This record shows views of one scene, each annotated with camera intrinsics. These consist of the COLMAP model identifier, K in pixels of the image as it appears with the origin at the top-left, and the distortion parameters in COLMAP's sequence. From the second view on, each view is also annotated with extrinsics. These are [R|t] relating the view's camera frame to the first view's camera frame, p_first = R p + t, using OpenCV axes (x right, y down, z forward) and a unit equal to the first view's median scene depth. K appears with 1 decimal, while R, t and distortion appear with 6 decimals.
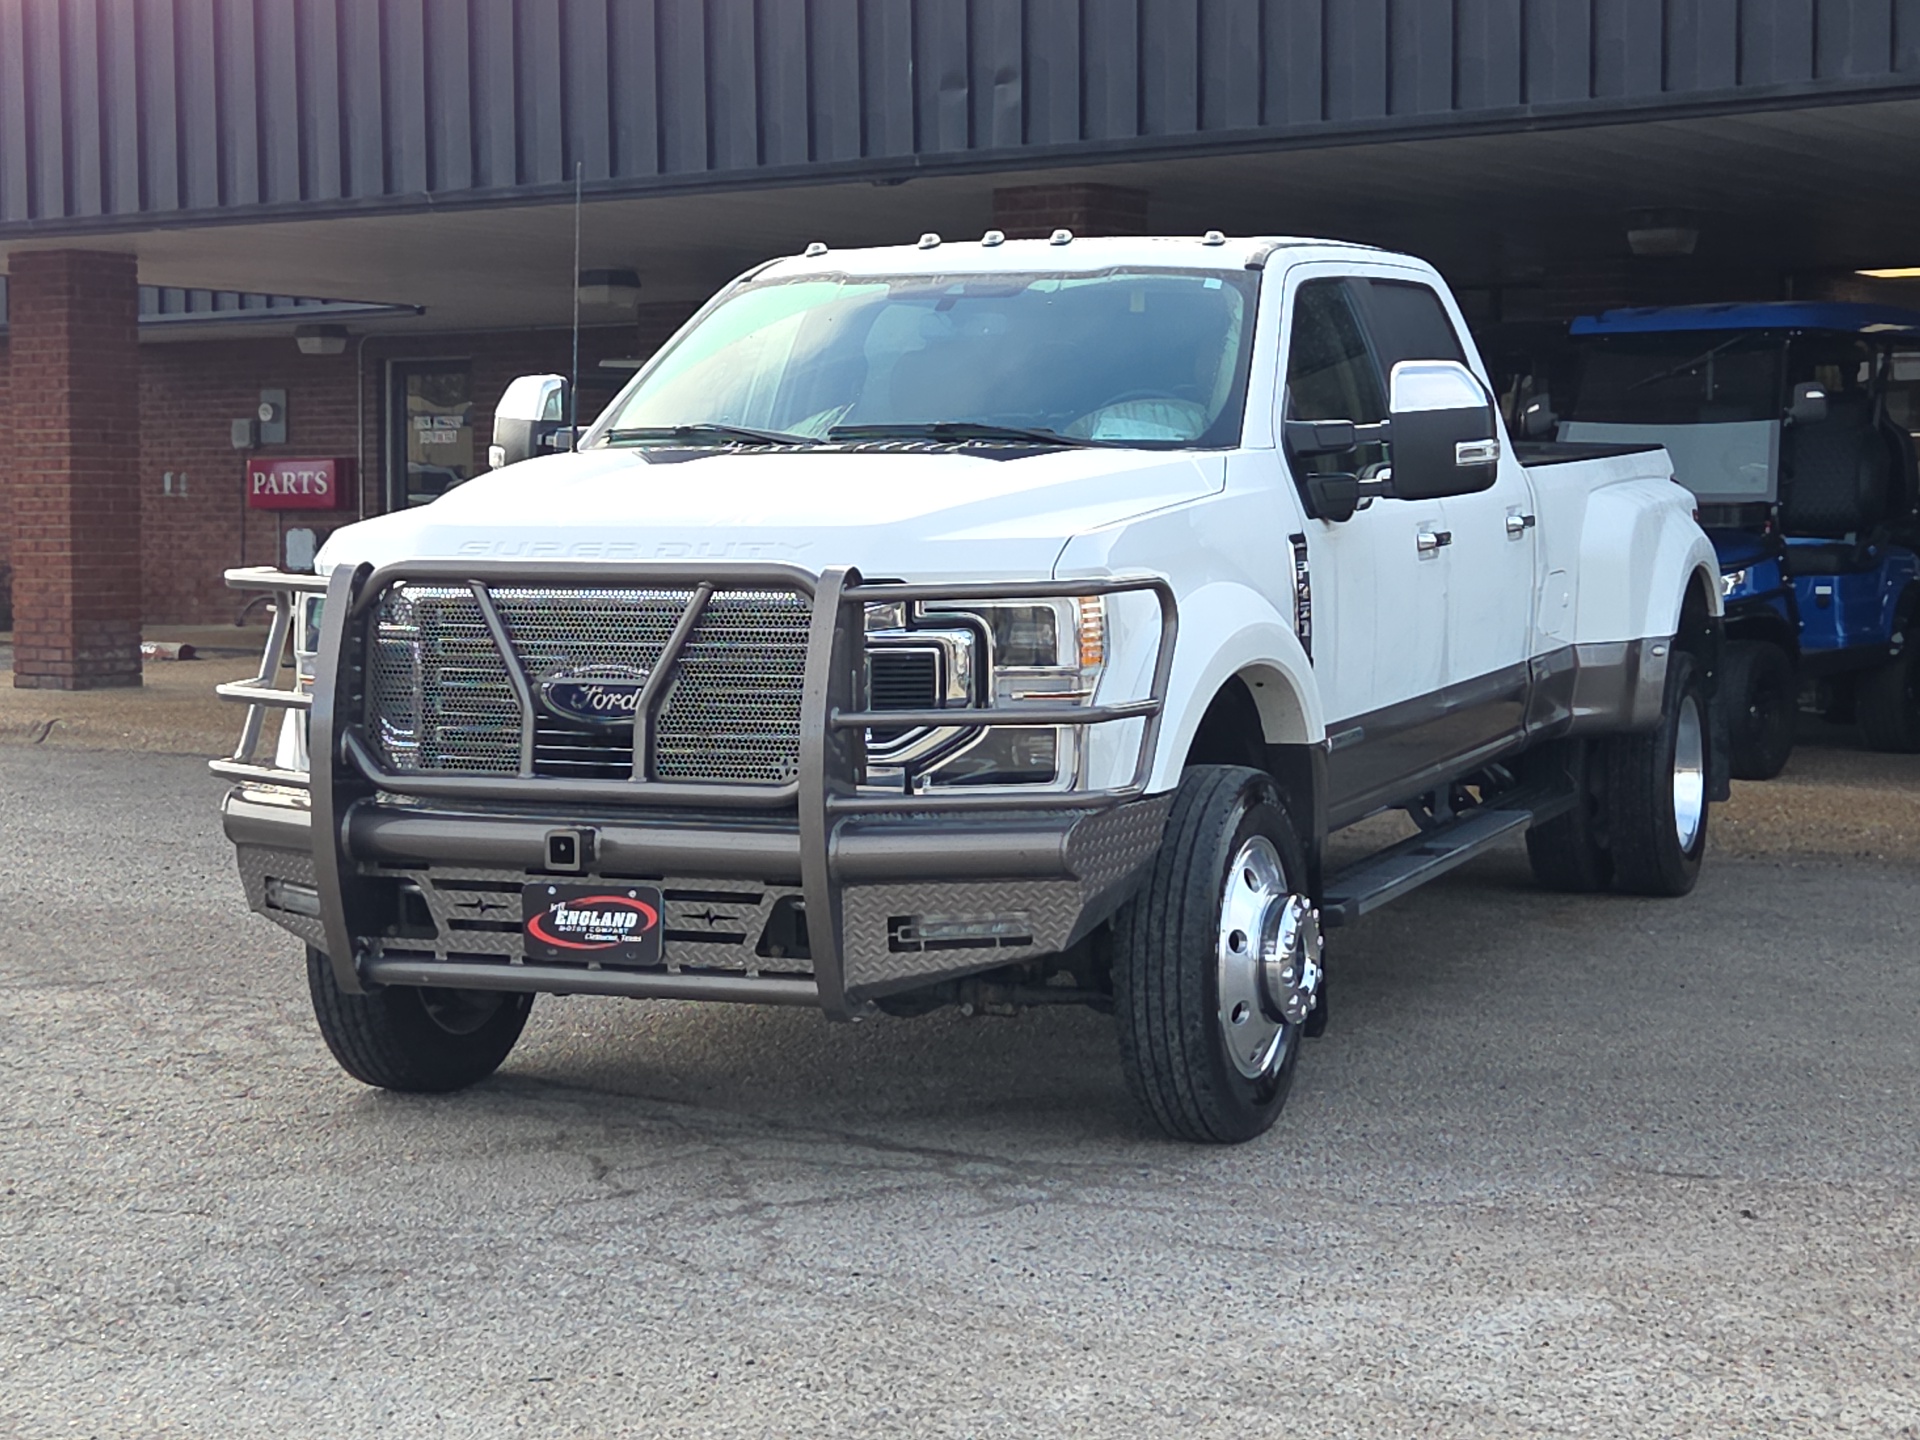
lens RADIAL K [[3536.6, 0, 990.1], [0, 3536.6, 667.6], [0, 0, 1]] dist [0.122416, 0.000000]
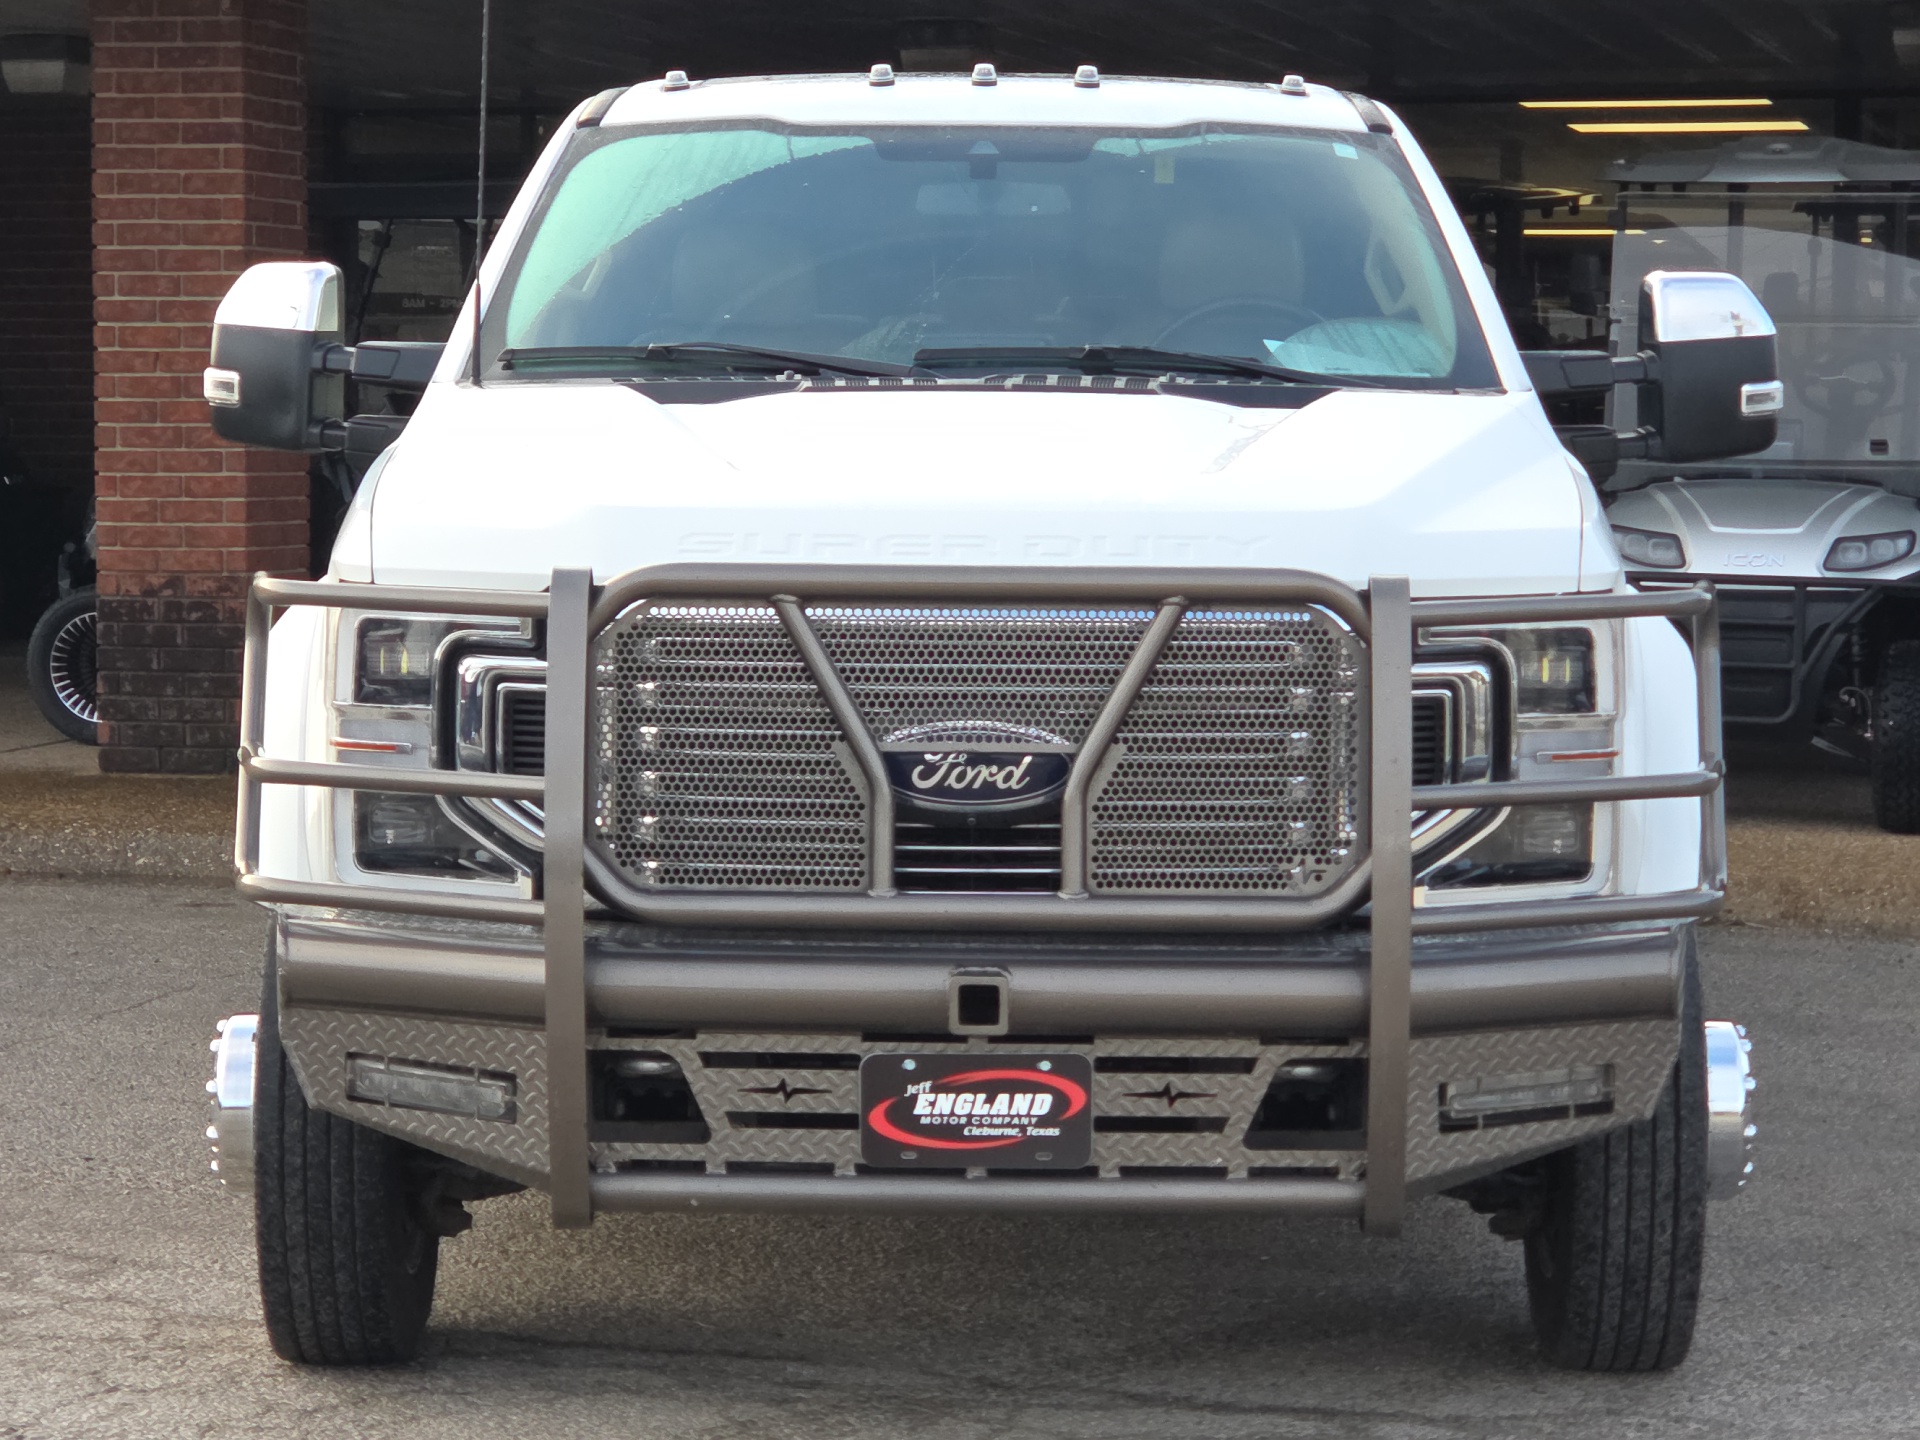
lens RADIAL K [[4940.2, 0, 958.3], [0, 4940.2, 717.2], [0, 0, 1]] dist [-0.191745, 0.000000]
pose [[0.931309, -0.016378, 0.363863, -0.449056], [0.009036, 0.999720, 0.021870, -0.021778], [-0.364119, -0.017080, 0.931196, 0.140194]]
